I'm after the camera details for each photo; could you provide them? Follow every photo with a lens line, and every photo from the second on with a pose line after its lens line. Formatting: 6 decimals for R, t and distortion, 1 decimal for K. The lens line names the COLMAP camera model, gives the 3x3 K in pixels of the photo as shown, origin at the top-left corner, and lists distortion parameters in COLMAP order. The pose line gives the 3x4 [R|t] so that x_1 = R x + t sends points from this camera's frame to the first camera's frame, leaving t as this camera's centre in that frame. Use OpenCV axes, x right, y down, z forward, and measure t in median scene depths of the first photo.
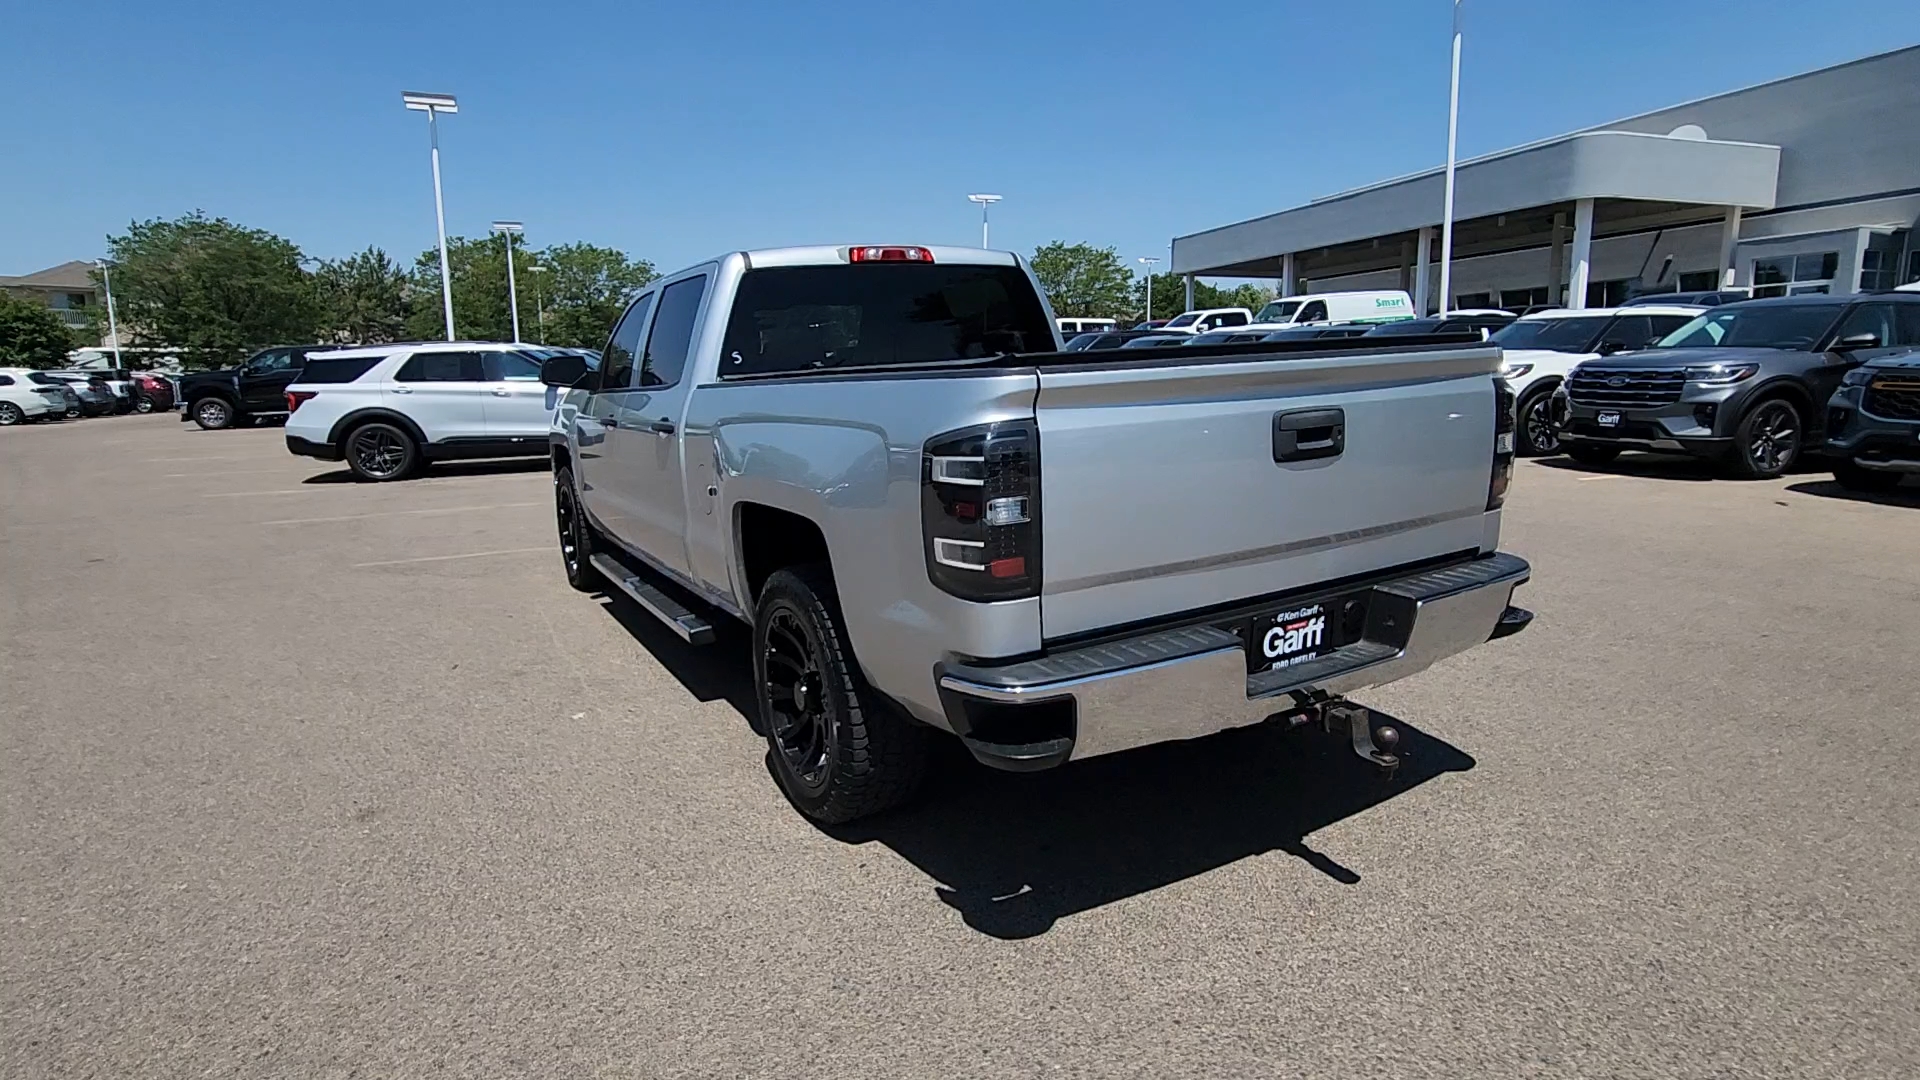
lens RADIAL K [[1011.7, 0, 961.1], [0, 1011.7, 534.4], [0, 0, 1]] dist [0.005132, 0.001804]
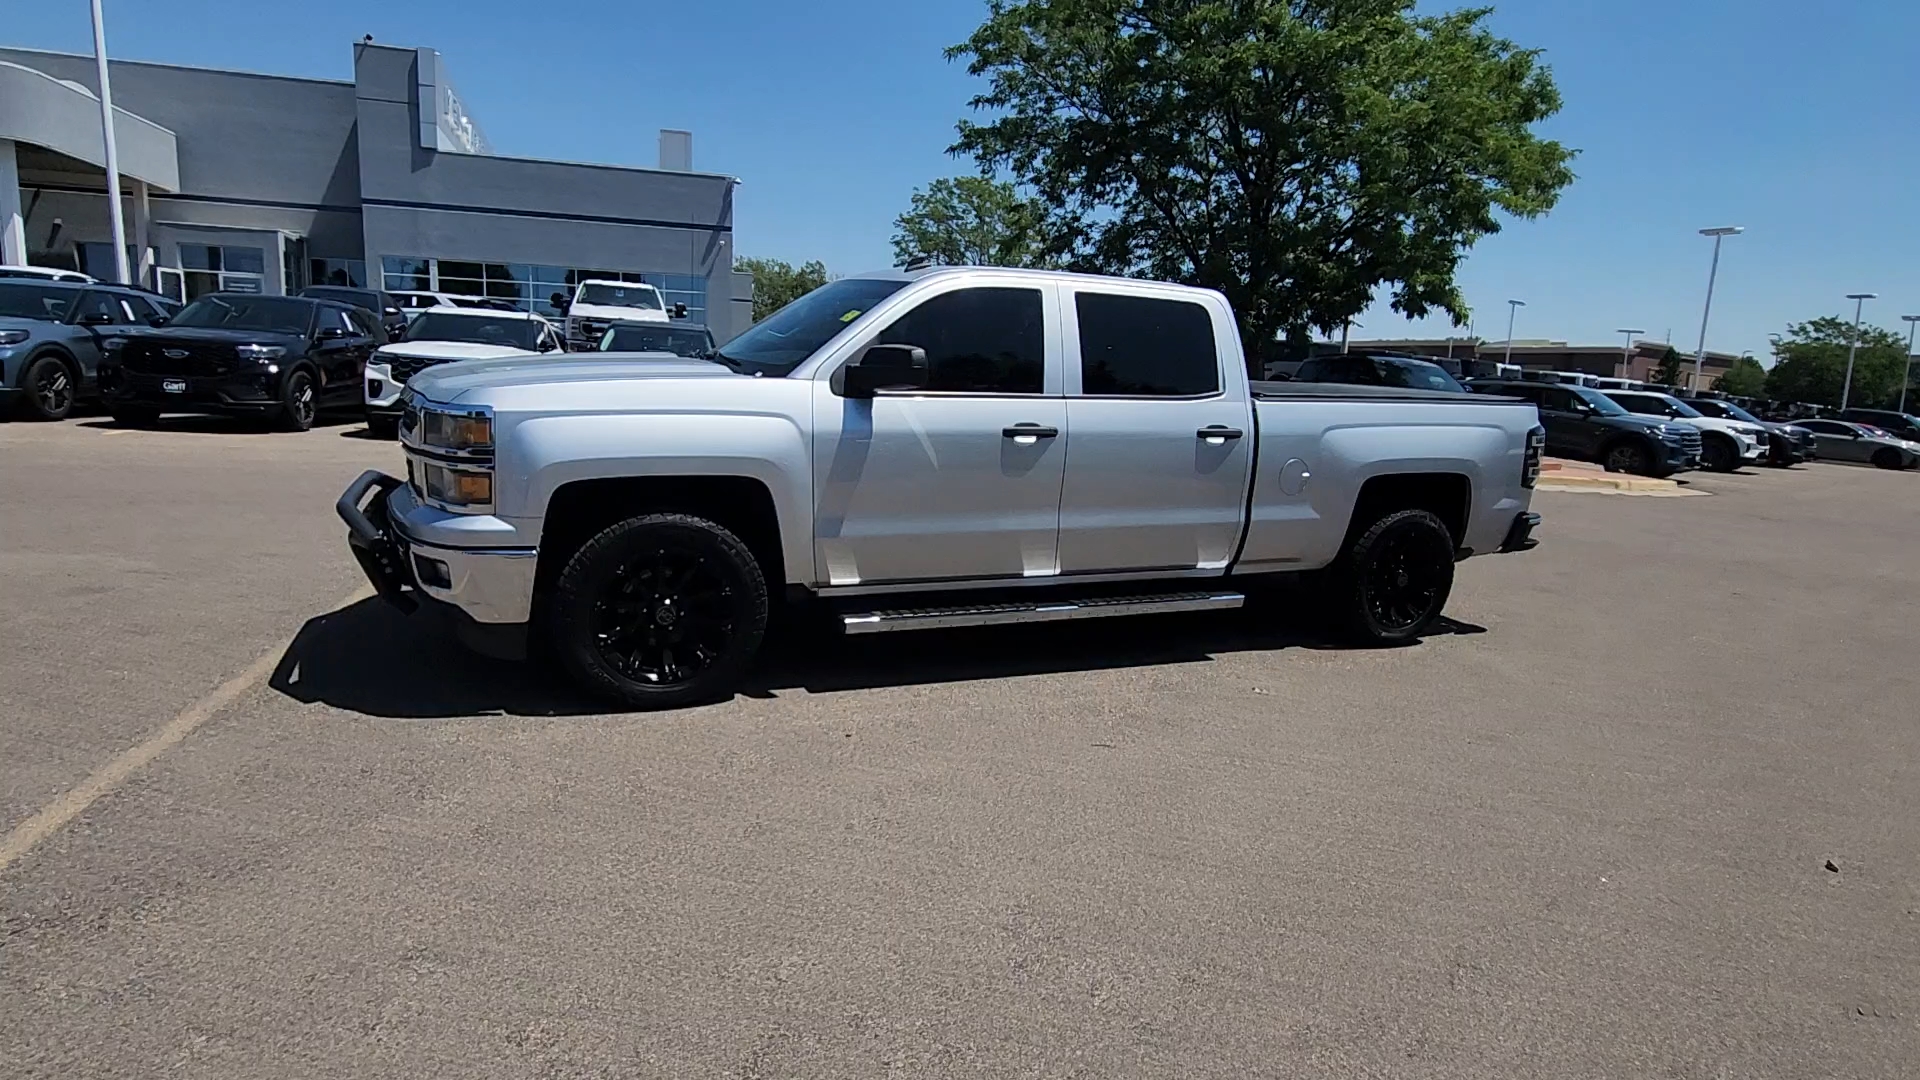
lens RADIAL K [[1011.7, 0, 964.0], [0, 1011.7, 531.5], [0, 0, 1]] dist [0.005132, 0.001804]
pose [[0.096383, -0.129453, 0.986890, -0.478700], [0.110542, 0.986765, 0.118640, -0.053227], [-0.989187, 0.097658, 0.109417, 0.377004]]
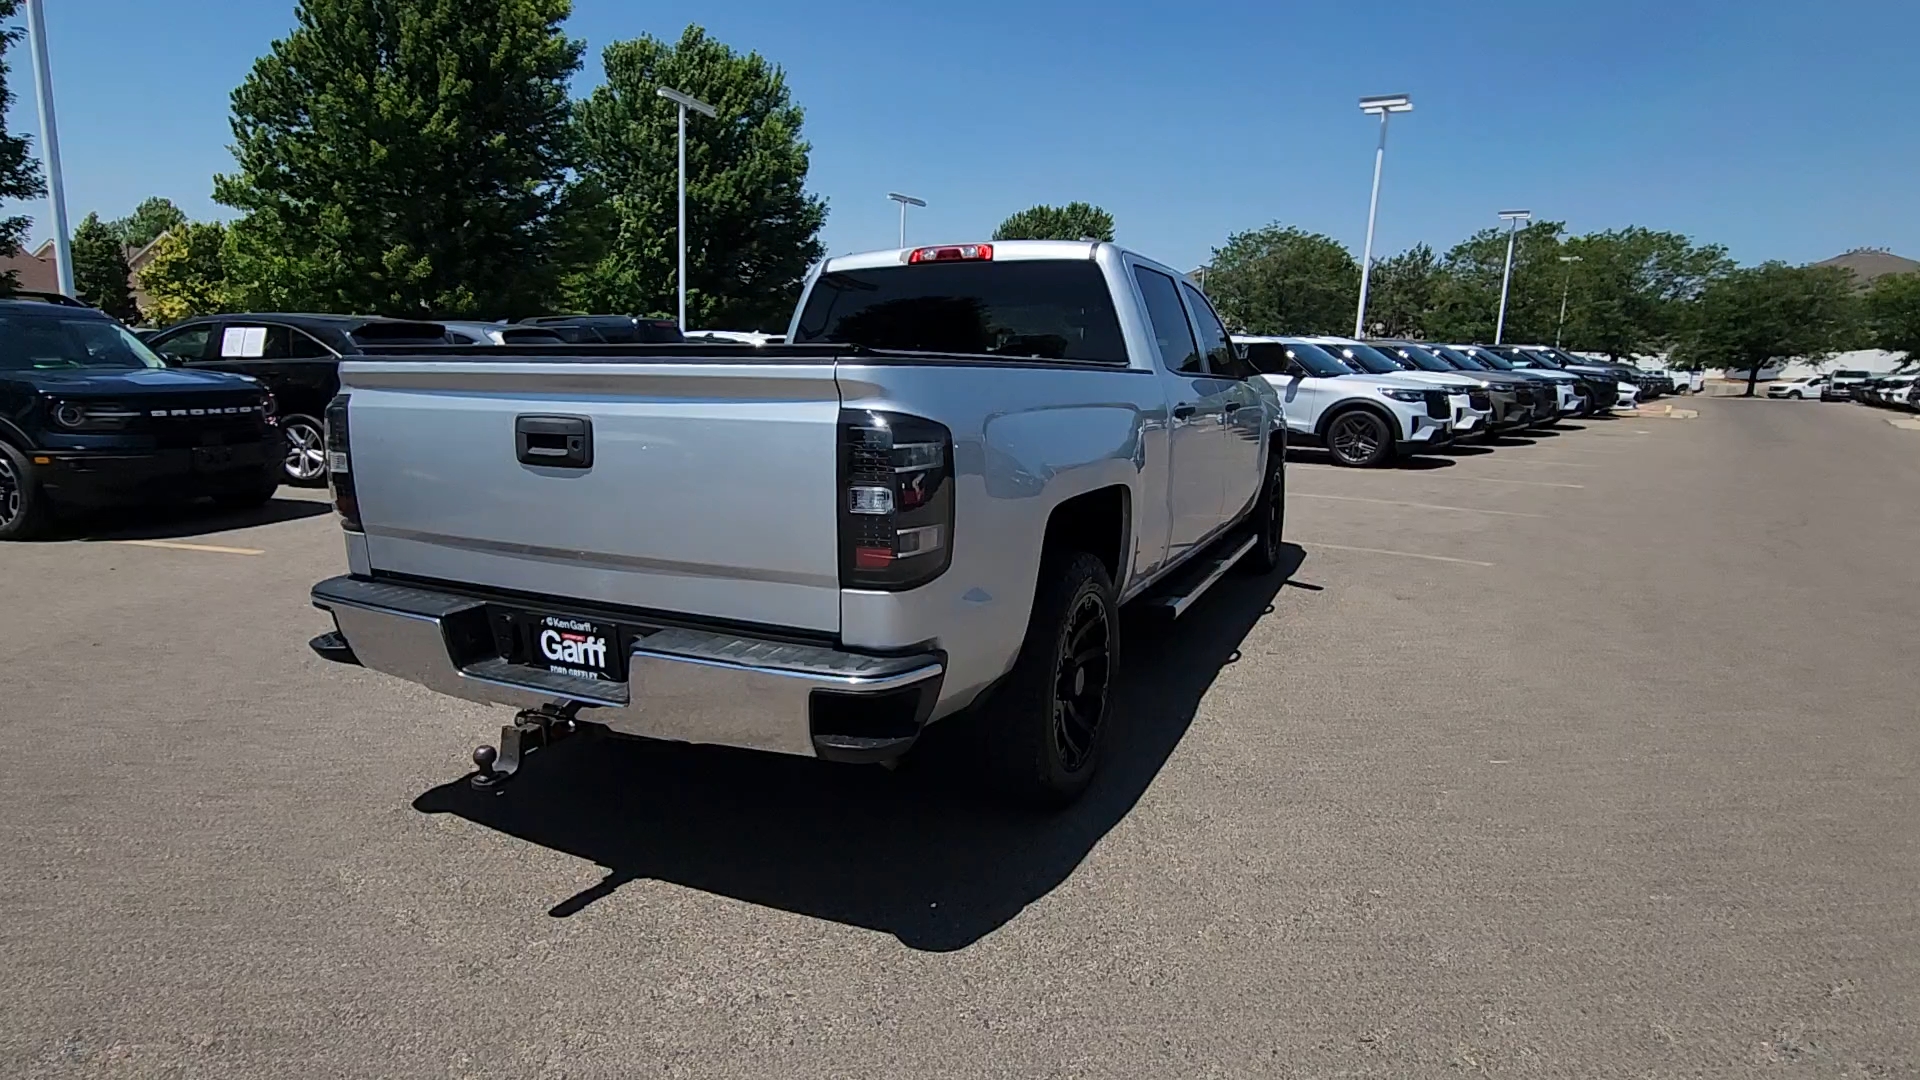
lens RADIAL K [[1011.7, 0, 961.4], [0, 1011.7, 534.8], [0, 0, 1]] dist [0.005132, 0.001804]
pose [[0.565643, 0.181356, -0.804462, 0.268297], [-0.176030, 0.979588, 0.097064, -0.034195], [0.805644, 0.086706, 0.586021, 0.147627]]
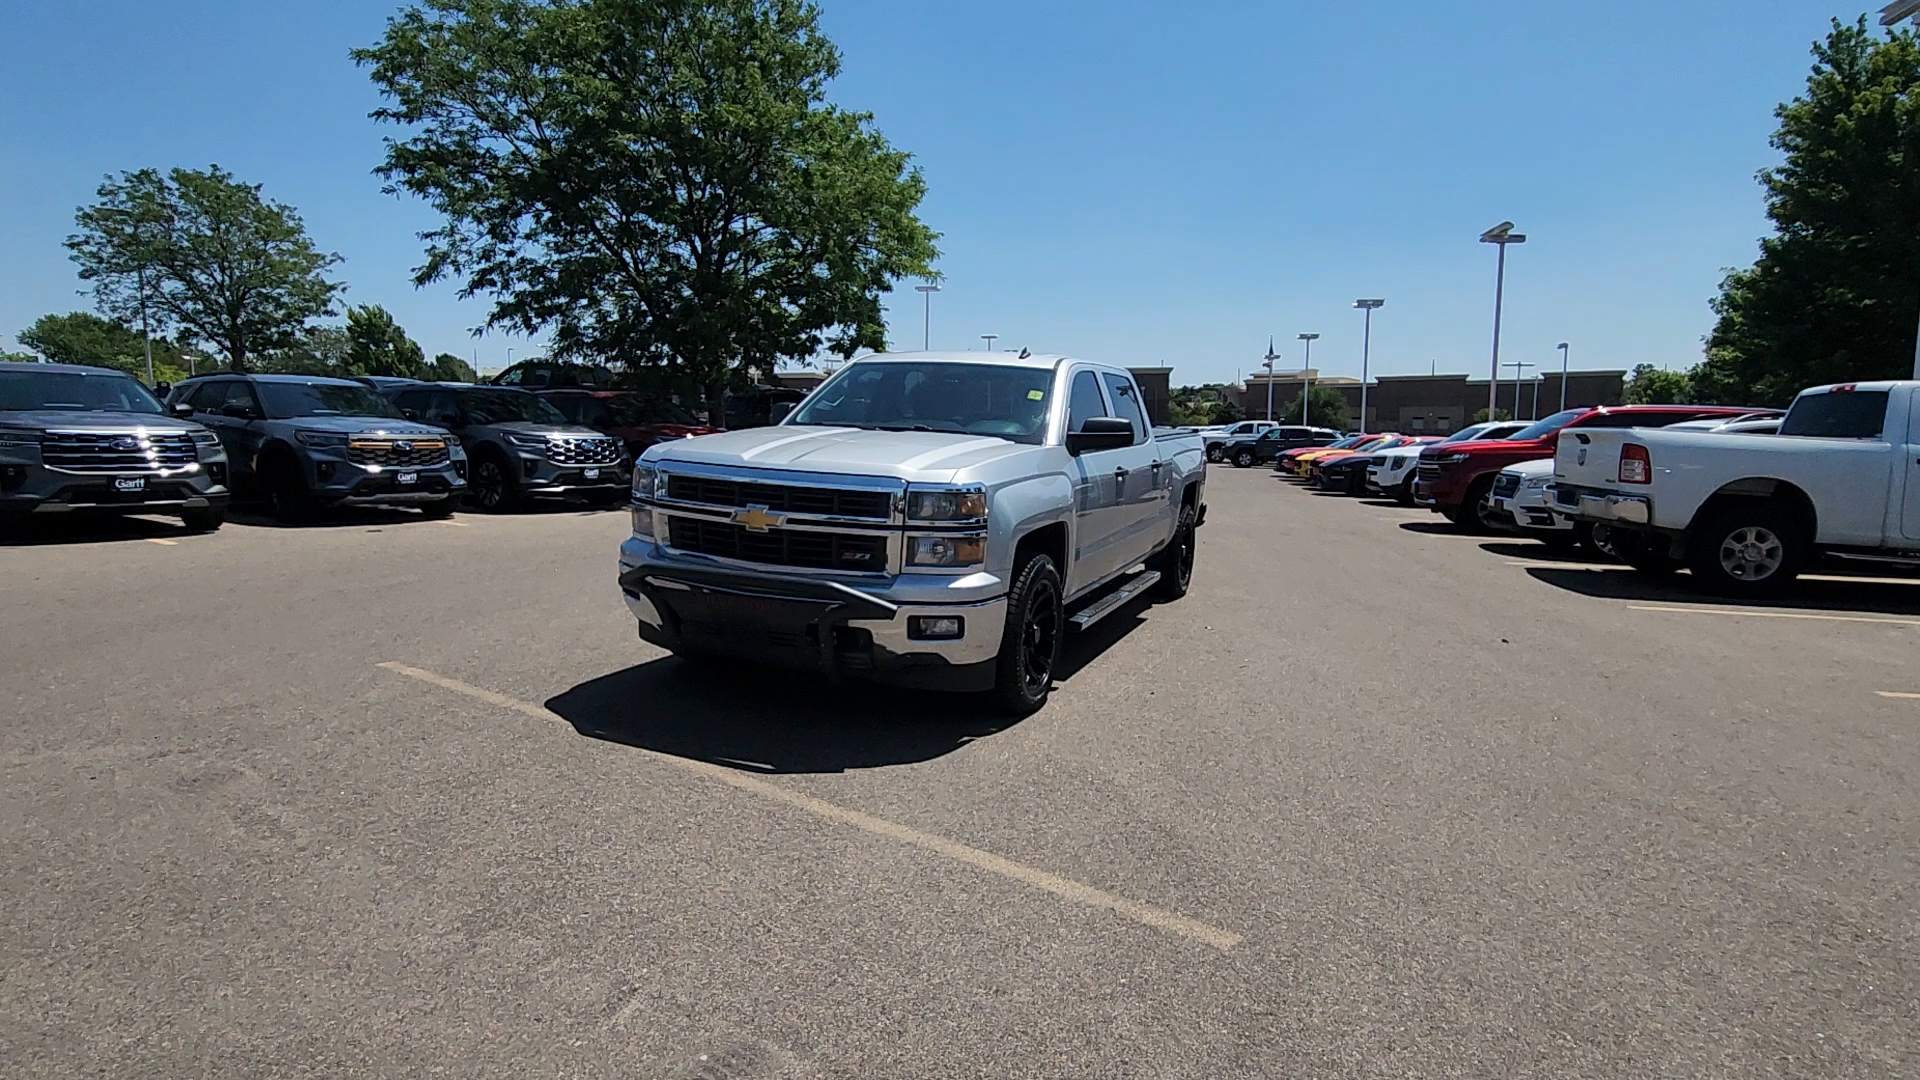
lens RADIAL K [[1011.7, 0, 957.9], [0, 1011.7, 532.6], [0, 0, 1]] dist [0.005132, 0.001804]
pose [[-0.594000, -0.075658, 0.800899, -0.480604], [0.128366, 0.973897, 0.187205, -0.116595], [-0.794157, 0.214008, -0.568783, 0.734649]]
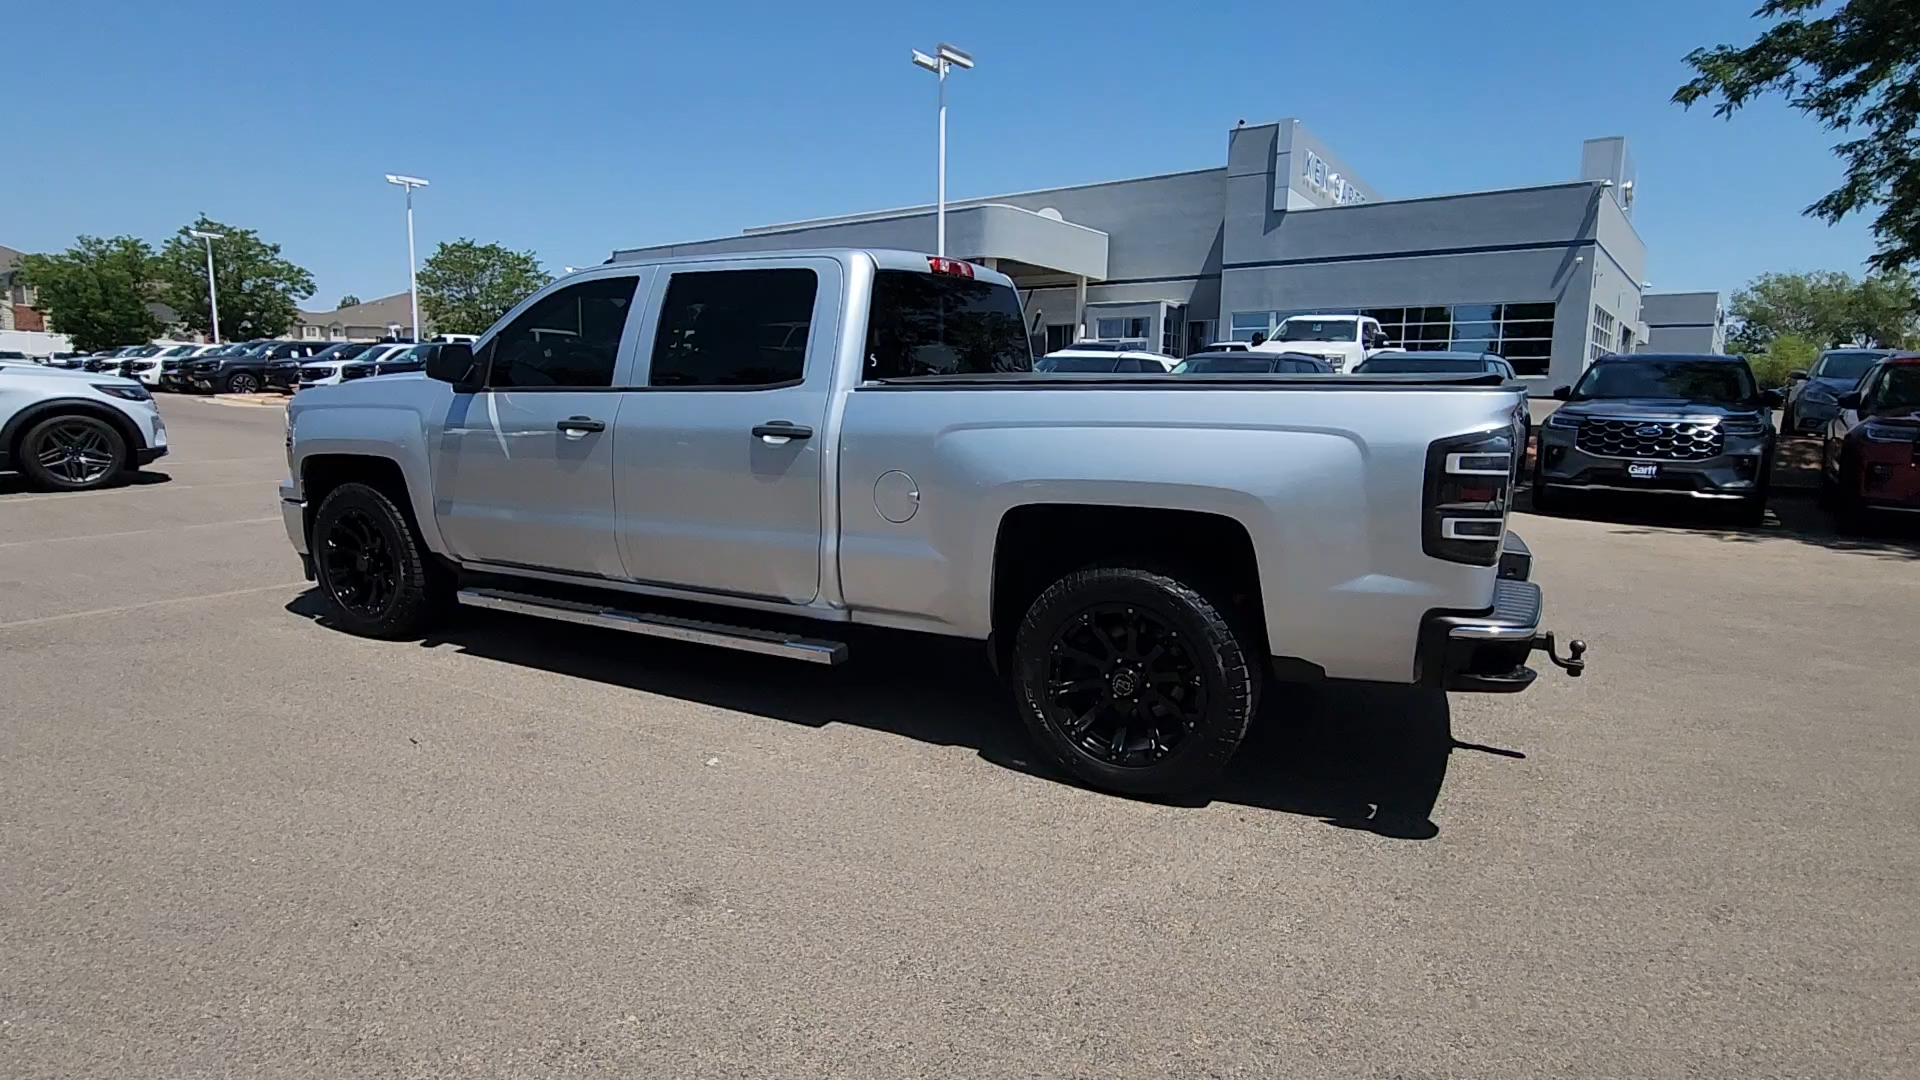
lens RADIAL K [[1011.7, 0, 958.4], [0, 1011.7, 535.1], [0, 0, 1]] dist [0.005132, 0.001804]
pose [[0.840119, -0.041536, 0.540809, -0.211064], [0.050965, 0.998697, -0.002468, -0.000711], [-0.540003, 0.029636, 0.841141, 0.046637]]
